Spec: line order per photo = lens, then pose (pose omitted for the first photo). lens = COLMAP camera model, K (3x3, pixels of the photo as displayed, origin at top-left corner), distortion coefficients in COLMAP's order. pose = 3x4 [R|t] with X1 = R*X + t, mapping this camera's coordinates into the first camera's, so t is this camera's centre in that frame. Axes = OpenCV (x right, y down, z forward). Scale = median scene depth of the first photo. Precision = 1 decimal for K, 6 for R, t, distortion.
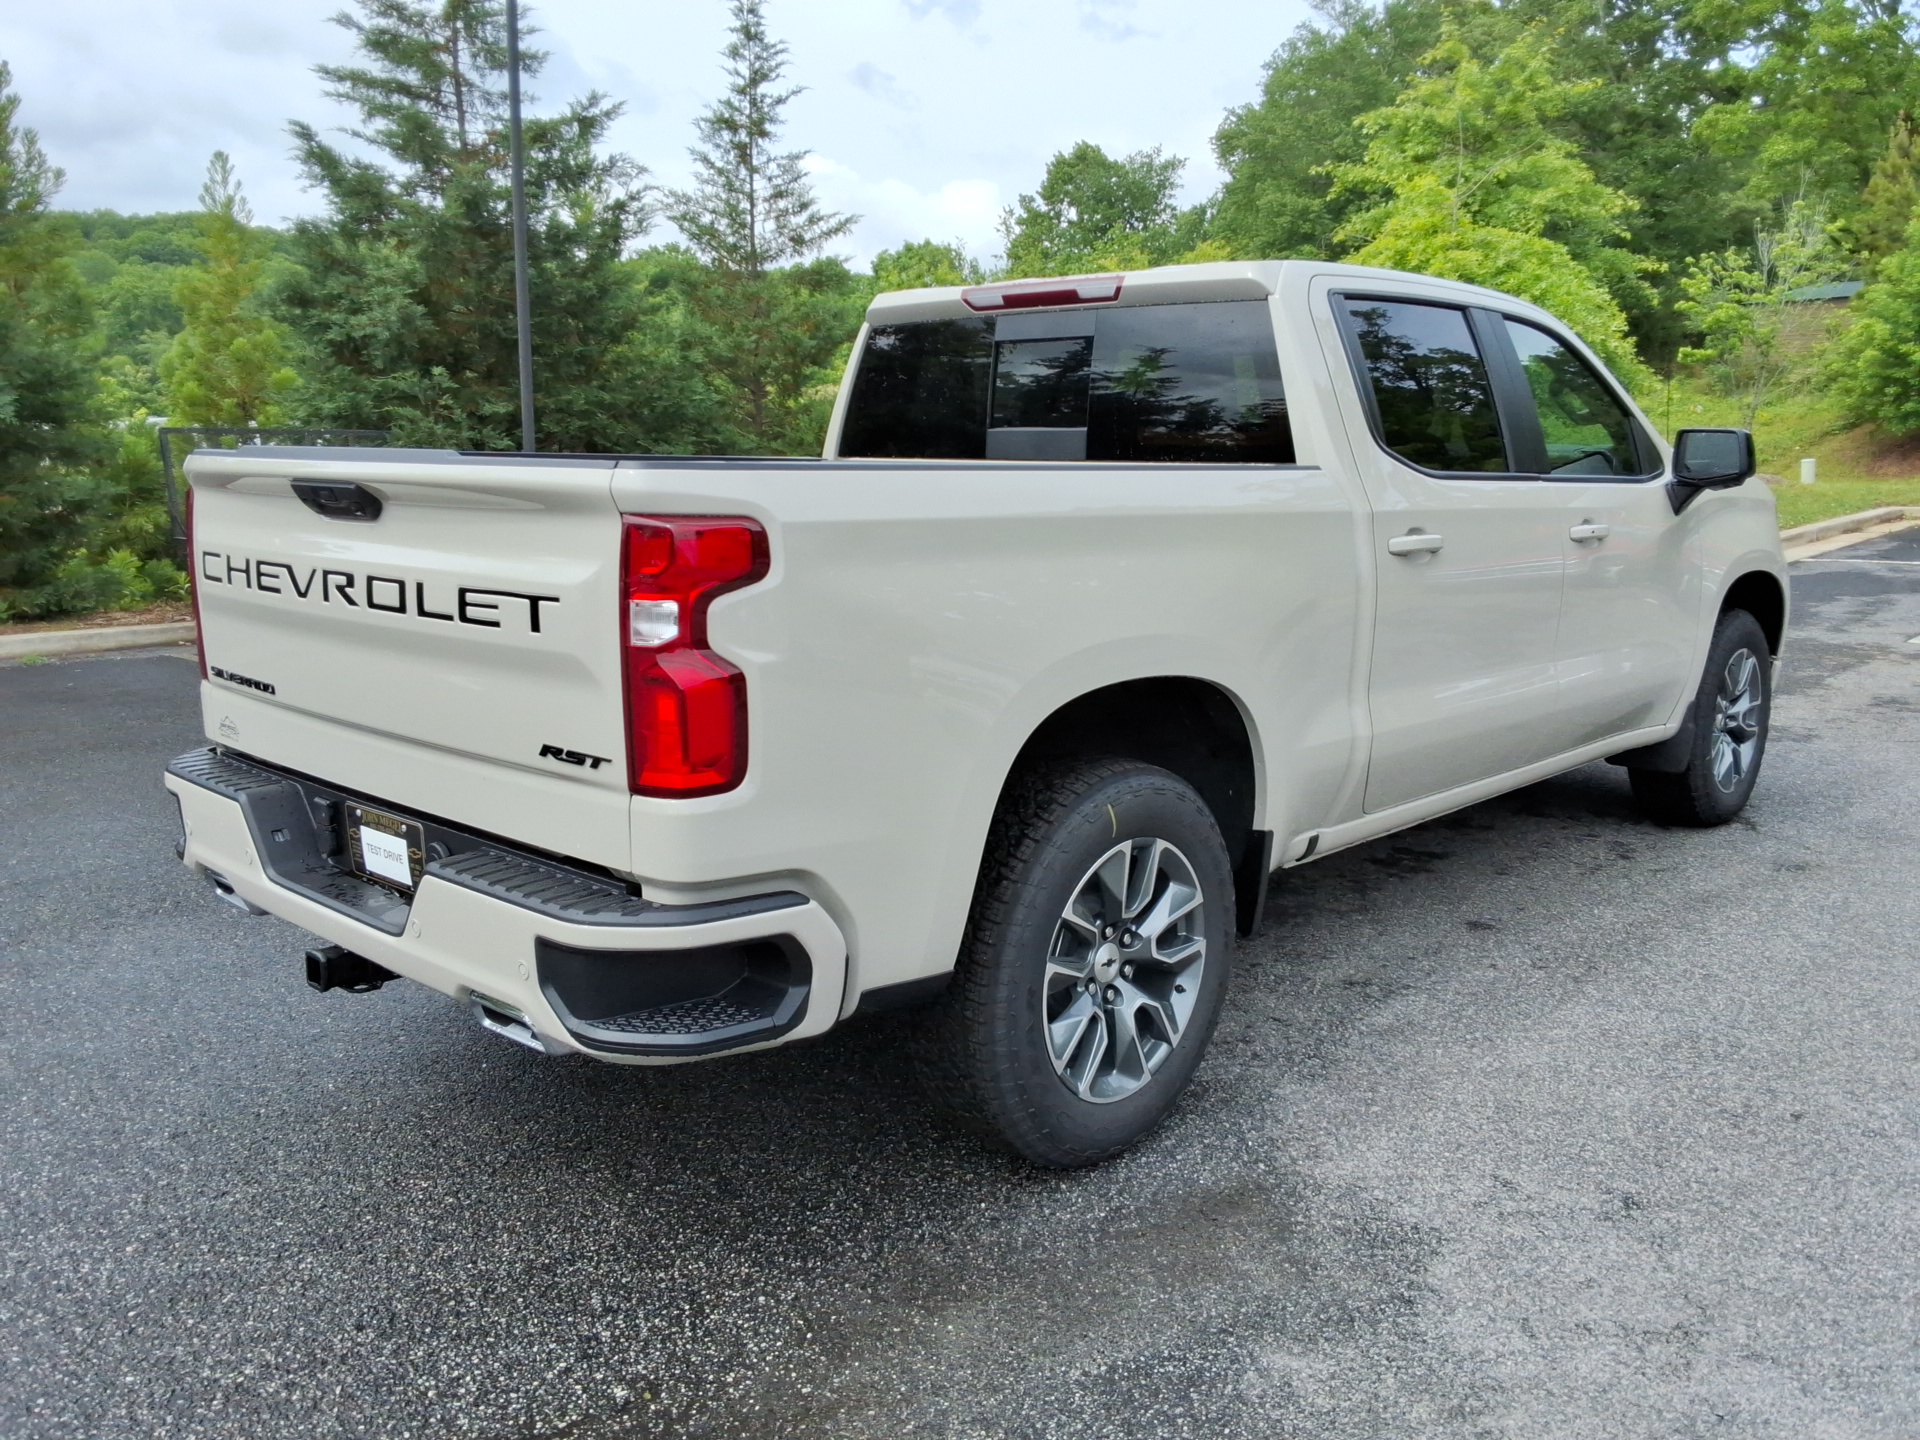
lens RADIAL K [[1527.3, 0, 982.8], [0, 1527.3, 708.8], [0, 0, 1]] dist [0.096037, -0.141725]
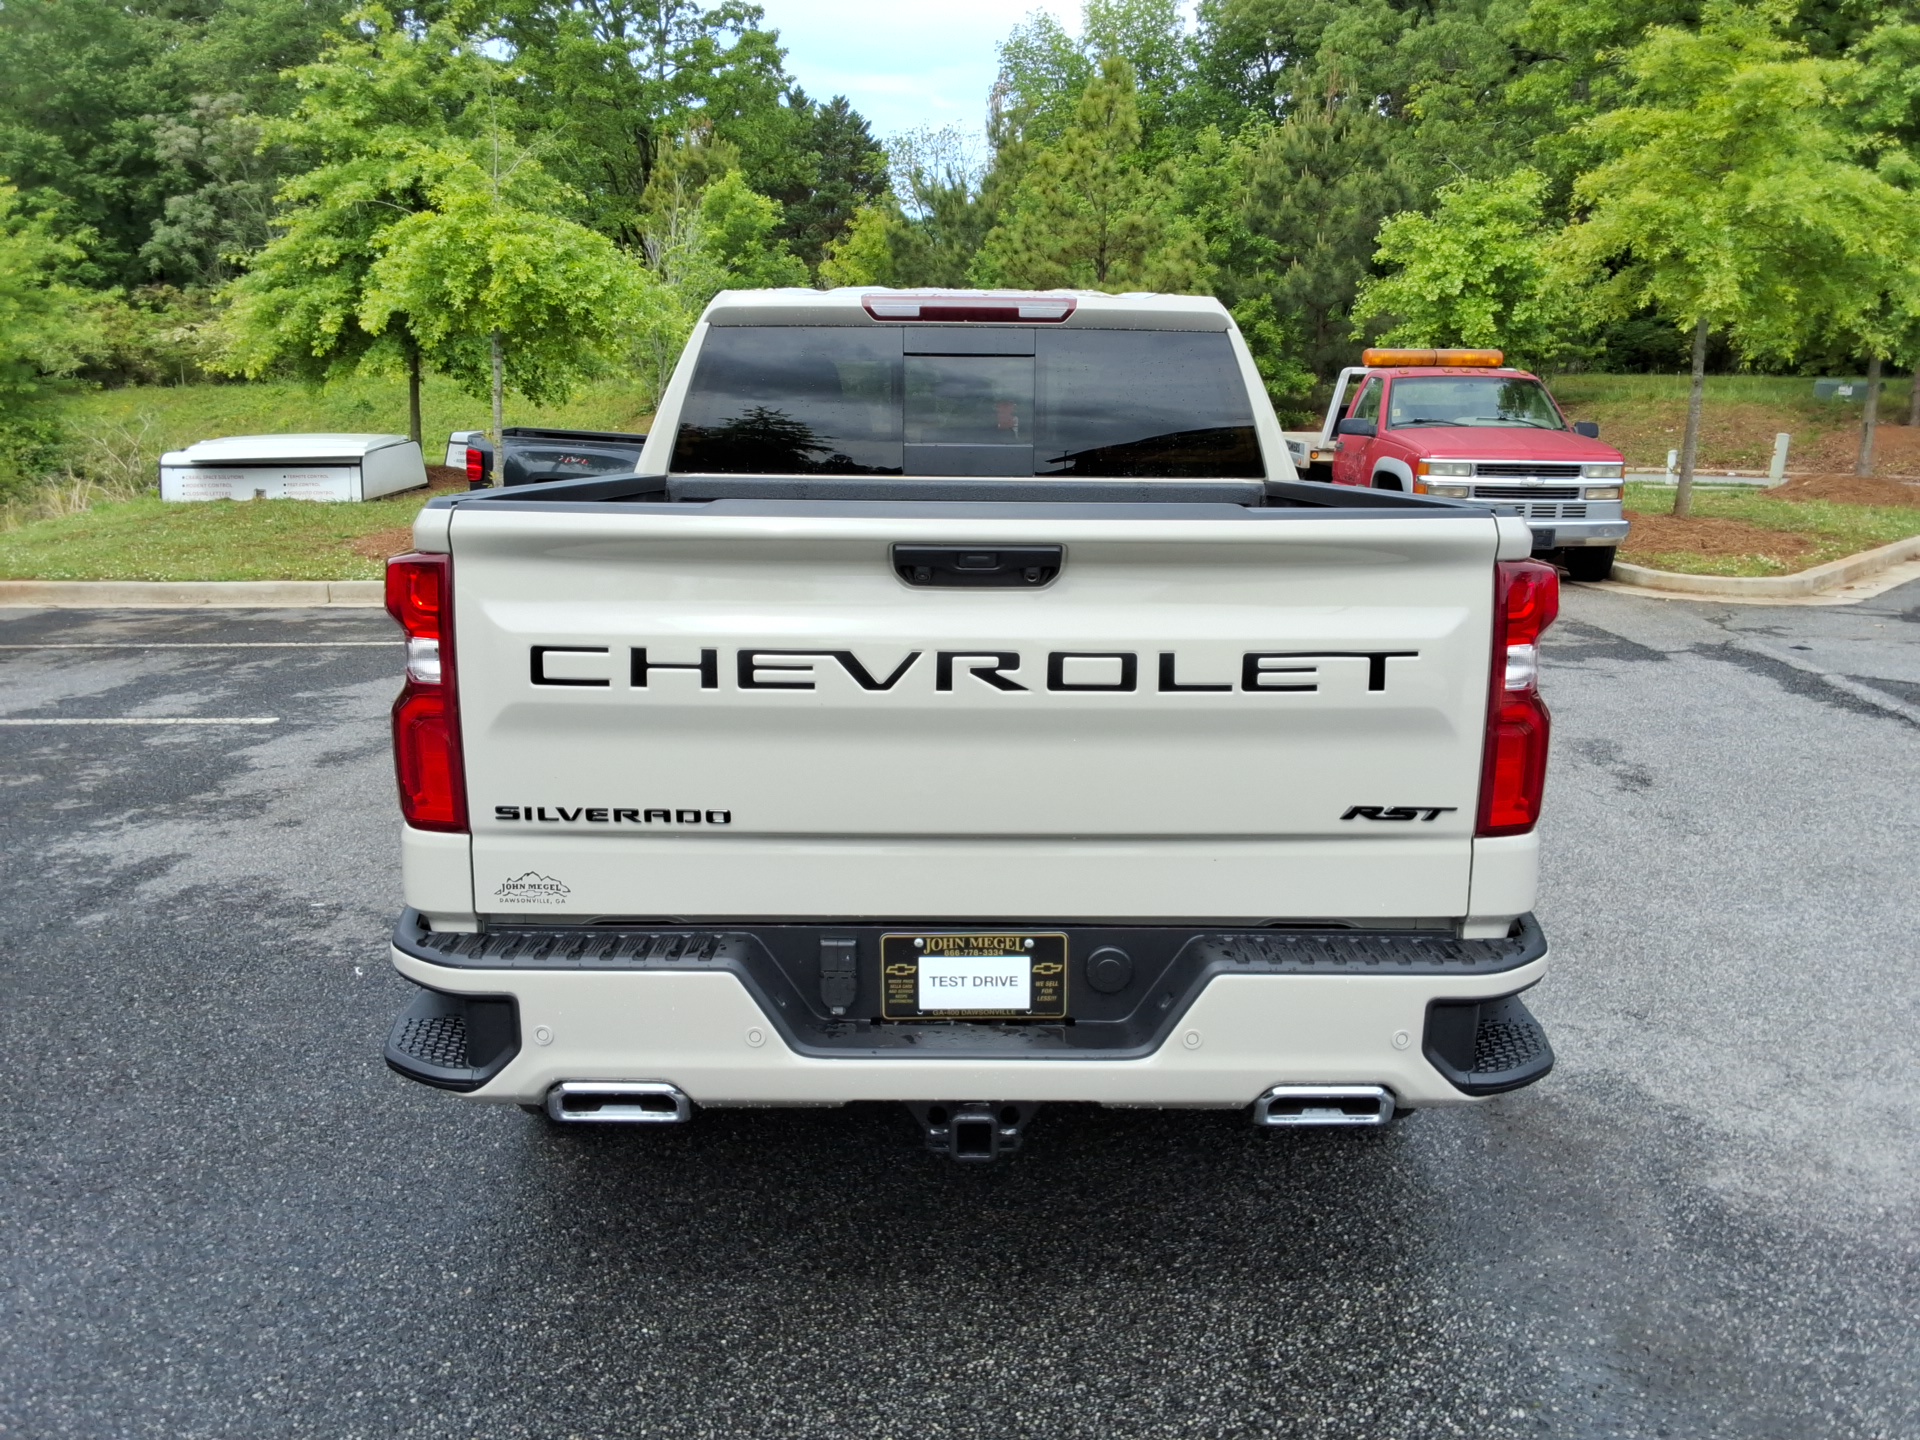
lens RADIAL K [[1527.3, 0, 968.7], [0, 1527.3, 707.3], [0, 0, 1]] dist [0.096037, -0.141725]
pose [[0.728234, -0.123203, 0.674163, -0.694131], [0.111948, 0.991880, 0.060338, -0.077665], [-0.676123, 0.031531, 0.736113, 0.289917]]
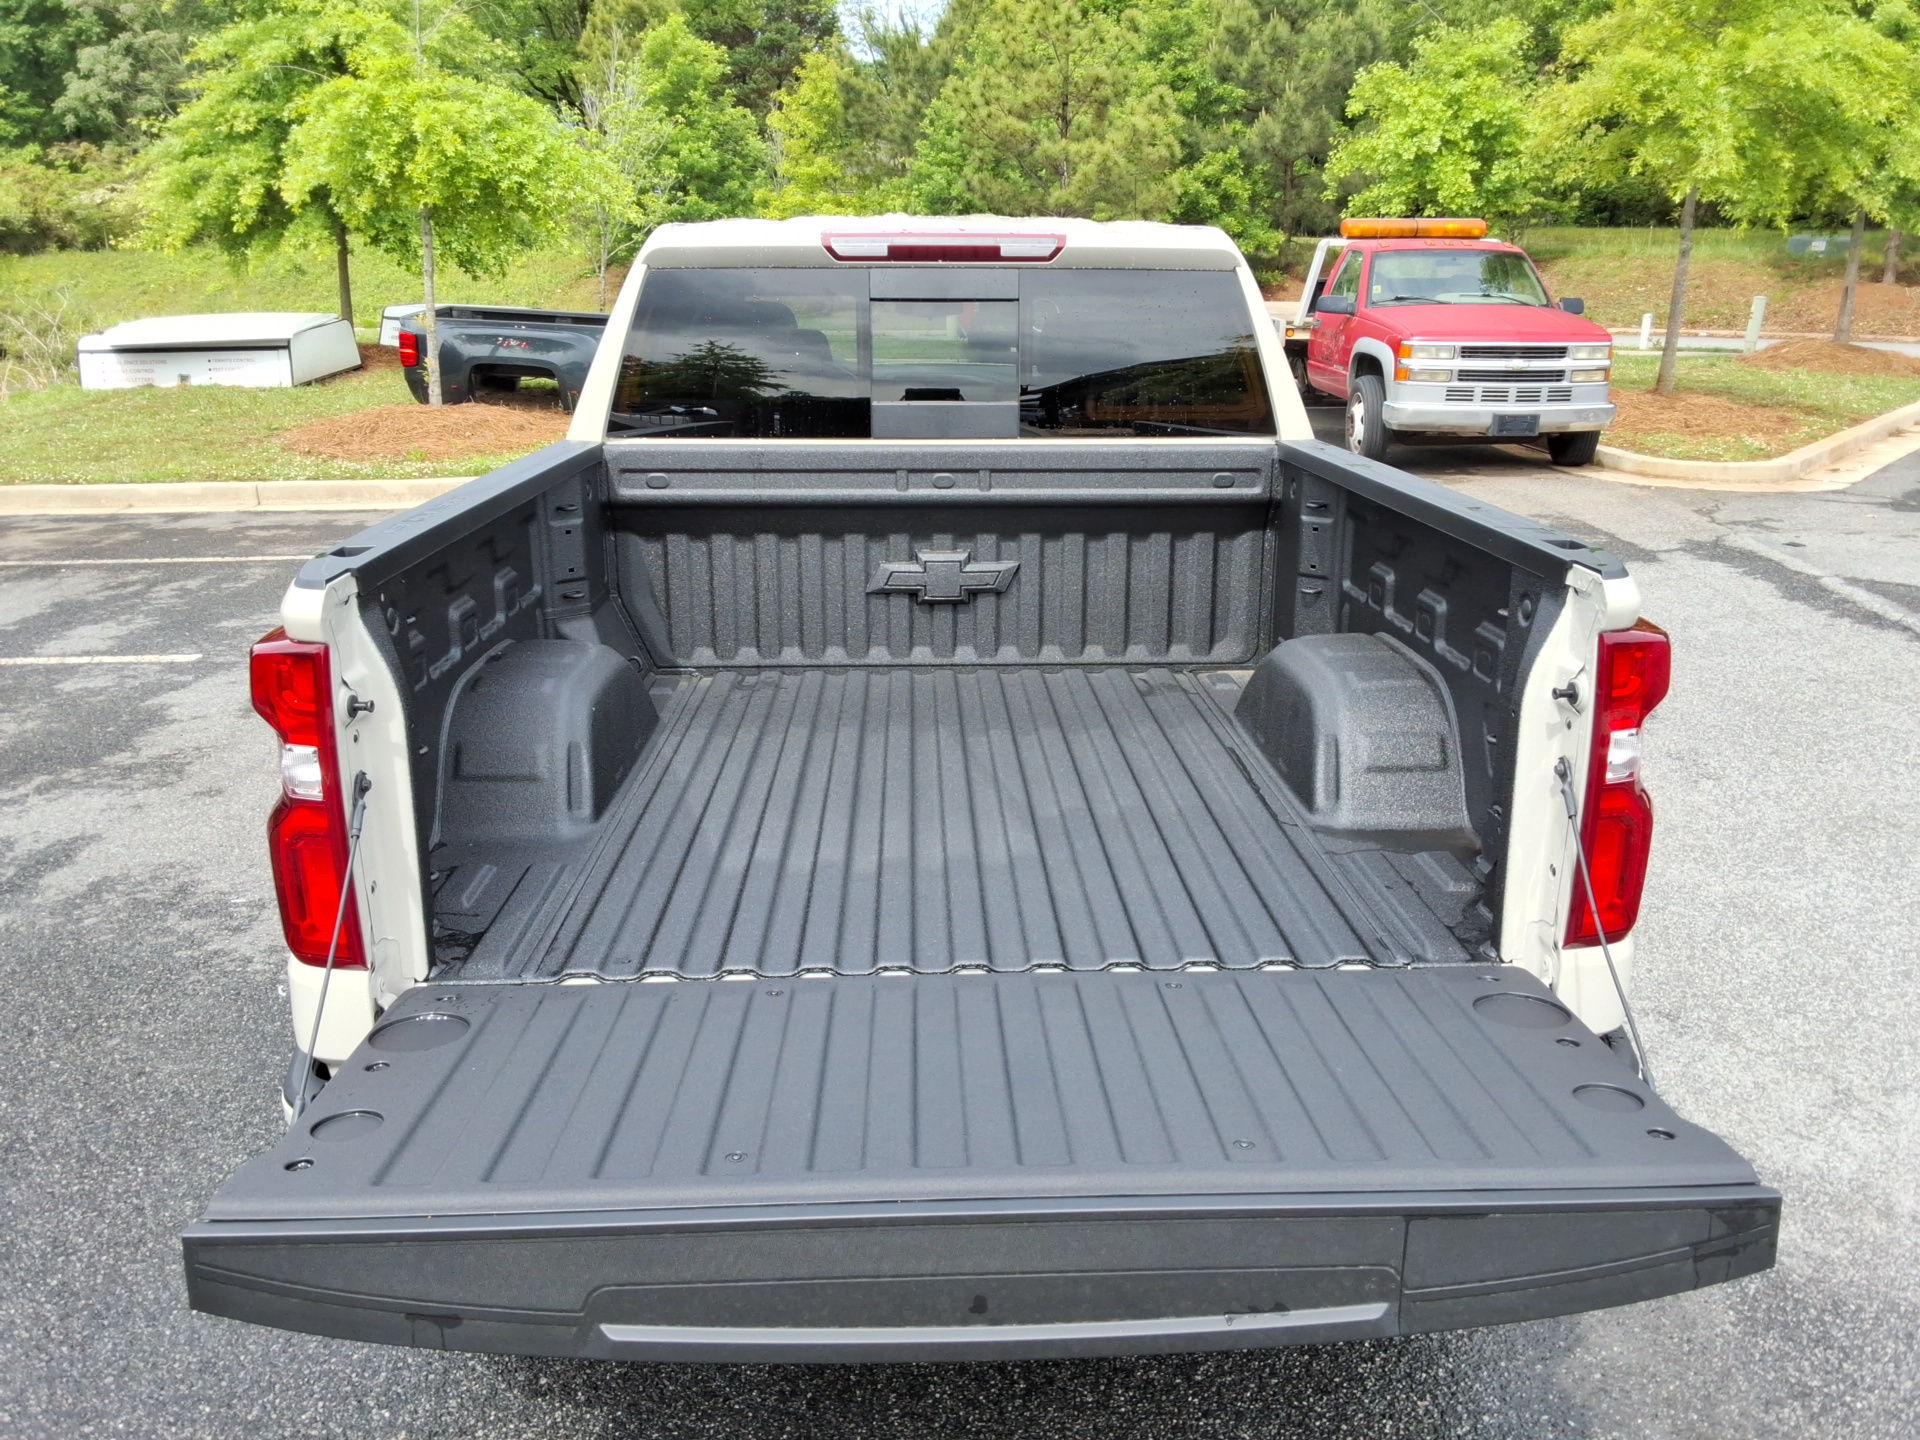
lens RADIAL K [[1527.3, 0, 963.3], [0, 1527.3, 707.4], [0, 0, 1]] dist [0.096037, -0.141725]
pose [[0.711349, -0.192563, 0.675946, -0.621496], [0.121806, 0.980959, 0.151270, -0.151752], [-0.692204, -0.025272, 0.721259, 0.372906]]
